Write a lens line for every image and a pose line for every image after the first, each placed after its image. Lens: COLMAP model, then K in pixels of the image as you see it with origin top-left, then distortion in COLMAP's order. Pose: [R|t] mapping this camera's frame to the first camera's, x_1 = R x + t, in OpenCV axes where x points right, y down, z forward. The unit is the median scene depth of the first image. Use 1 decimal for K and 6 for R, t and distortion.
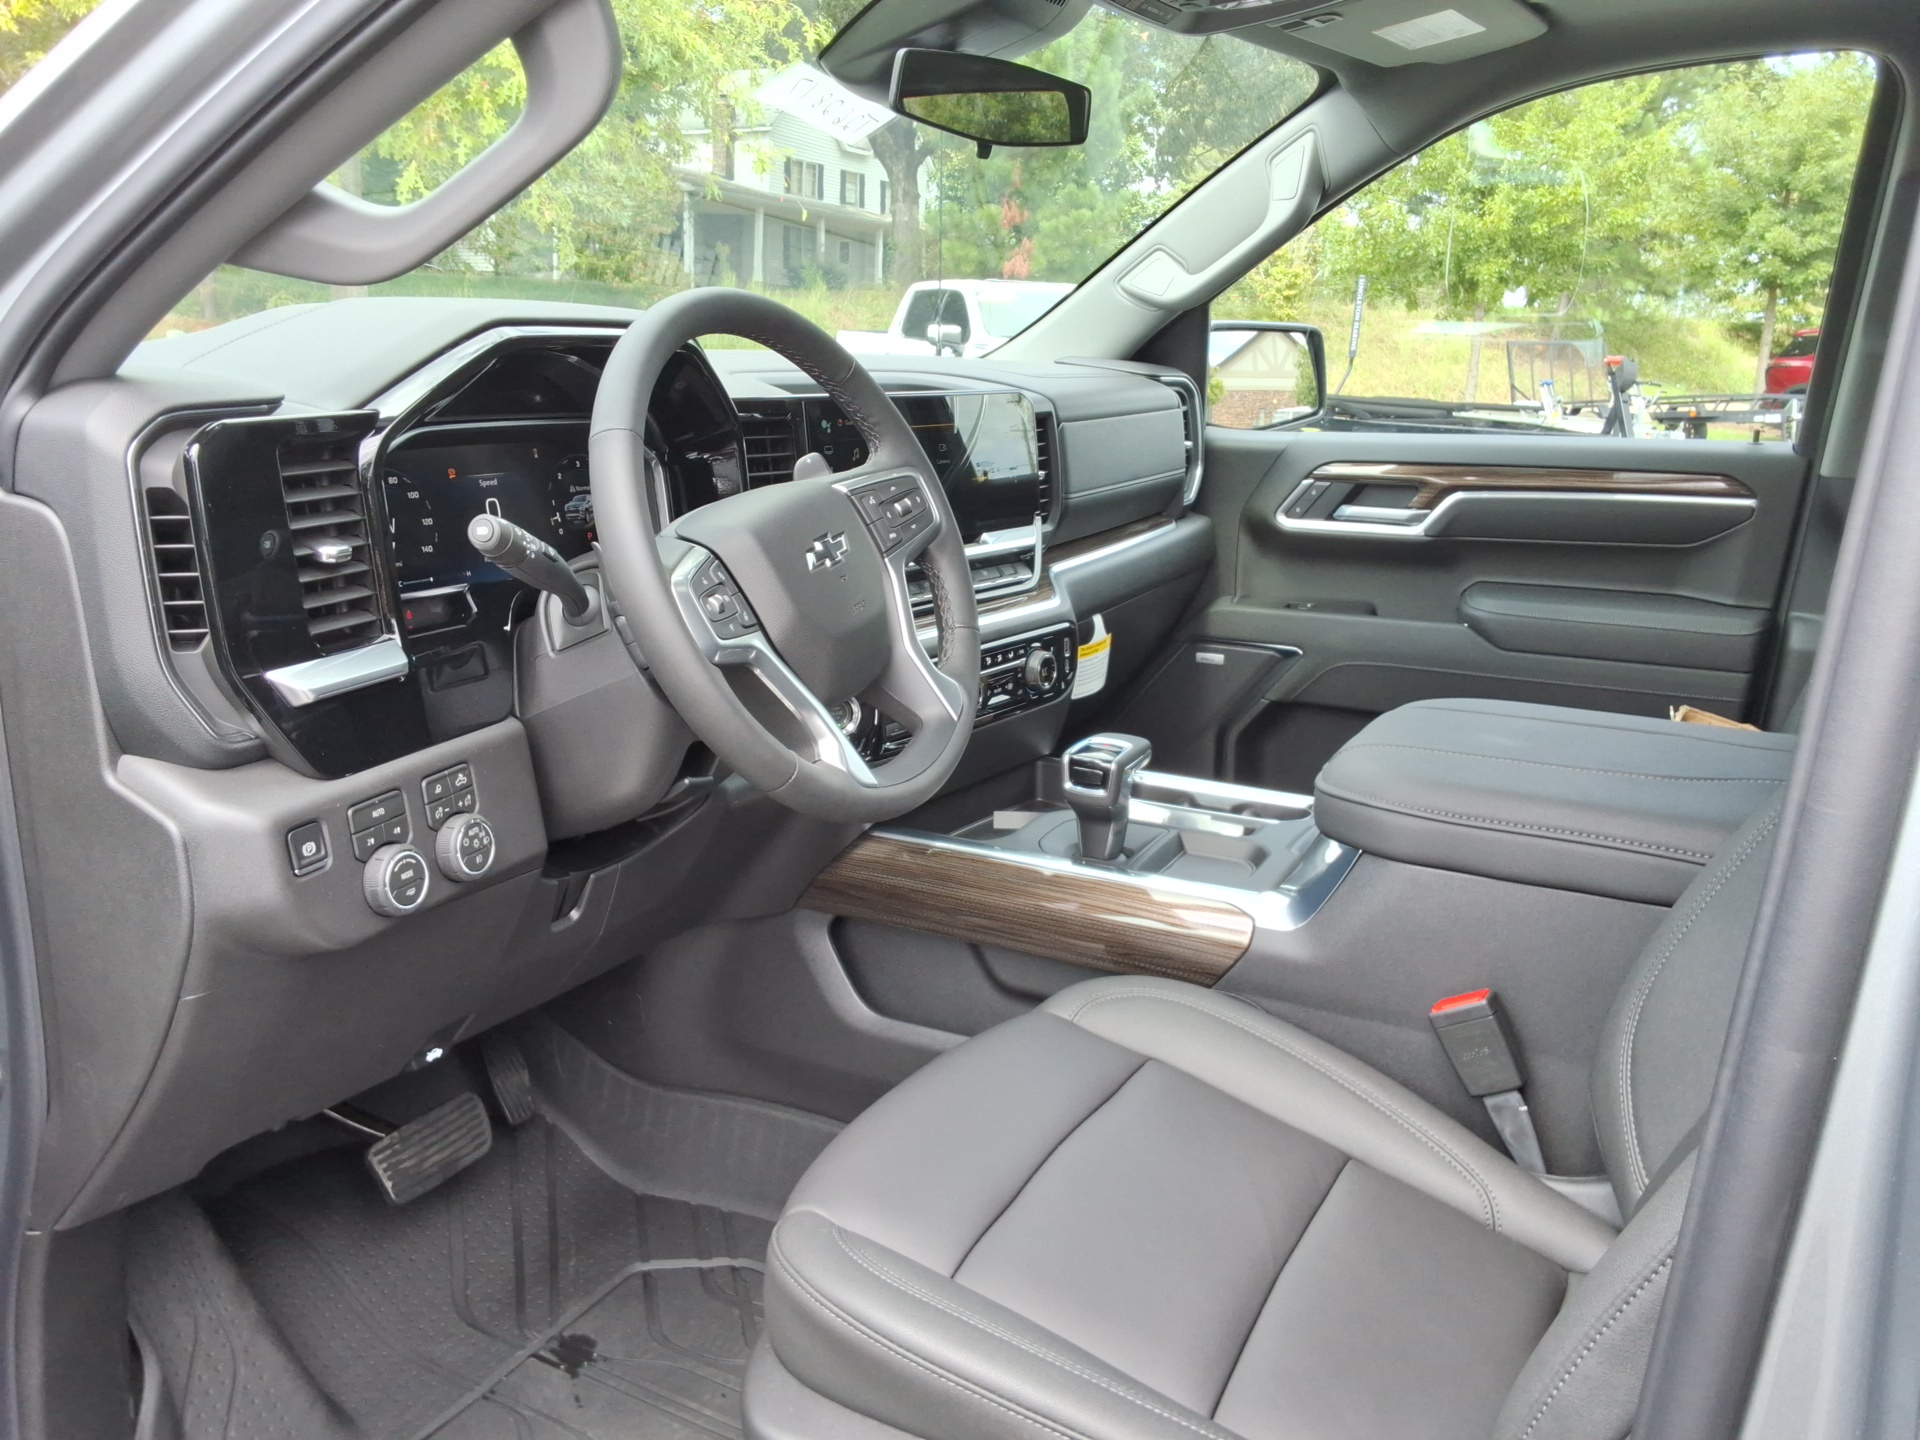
lens RADIAL K [[1535.3, 0, 965.7], [0, 1535.3, 702.3], [0, 0, 1]] dist [0.095586, -0.146280]
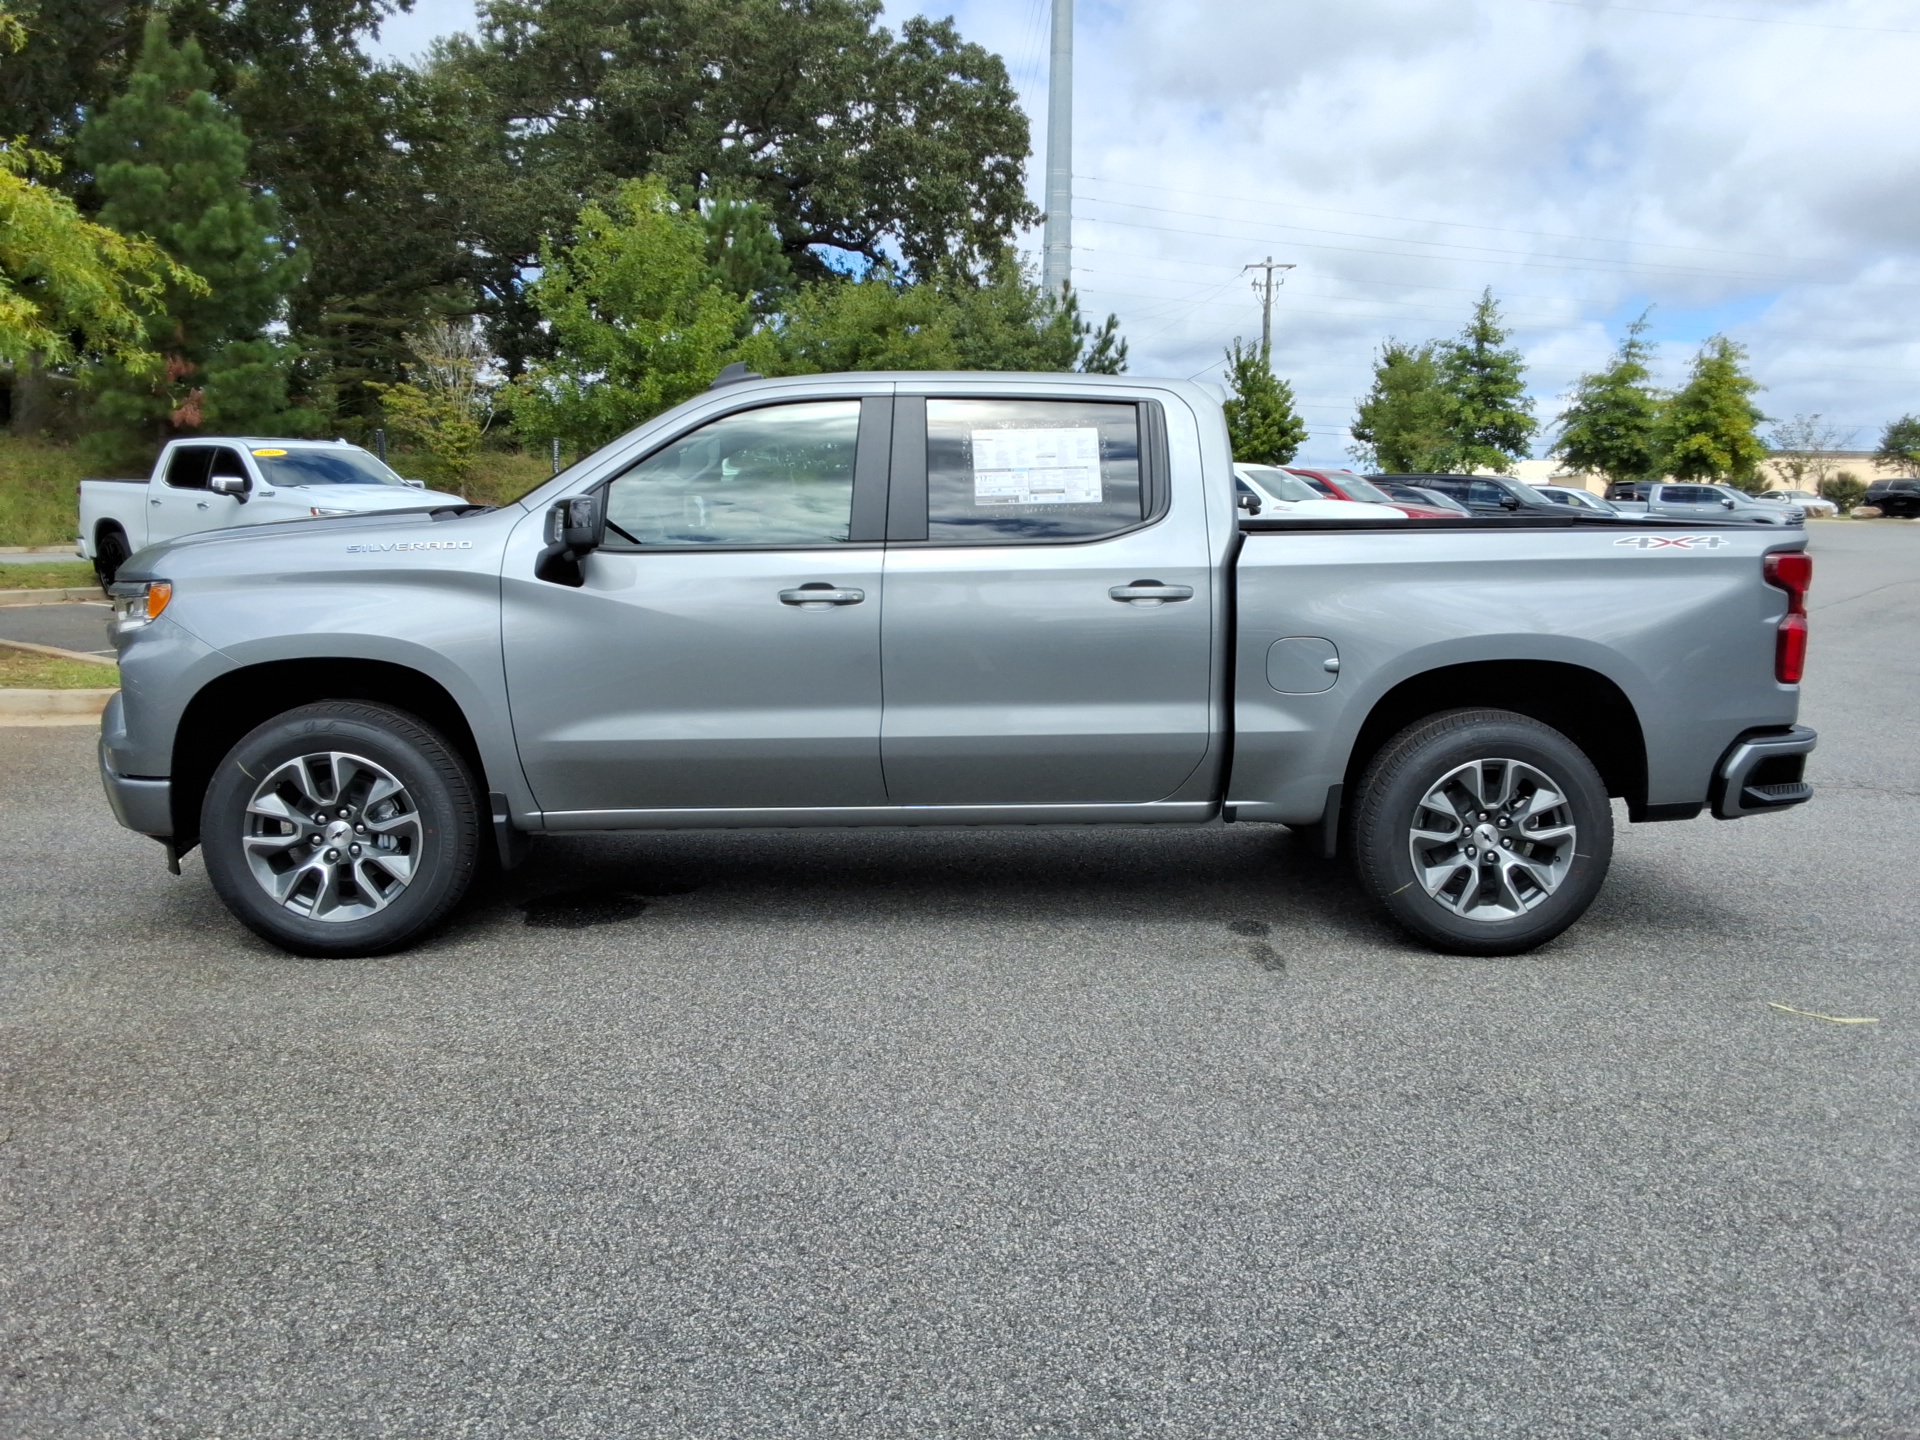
lens RADIAL K [[1535.3, 0, 964.7], [0, 1535.3, 709.3], [0, 0, 1]] dist [0.095586, -0.146280]
pose [[0.861418, -0.081831, 0.501260, -0.091683], [0.124206, 0.990910, -0.051682, 0.042211], [-0.492475, 0.106780, 0.863752, -0.192899]]
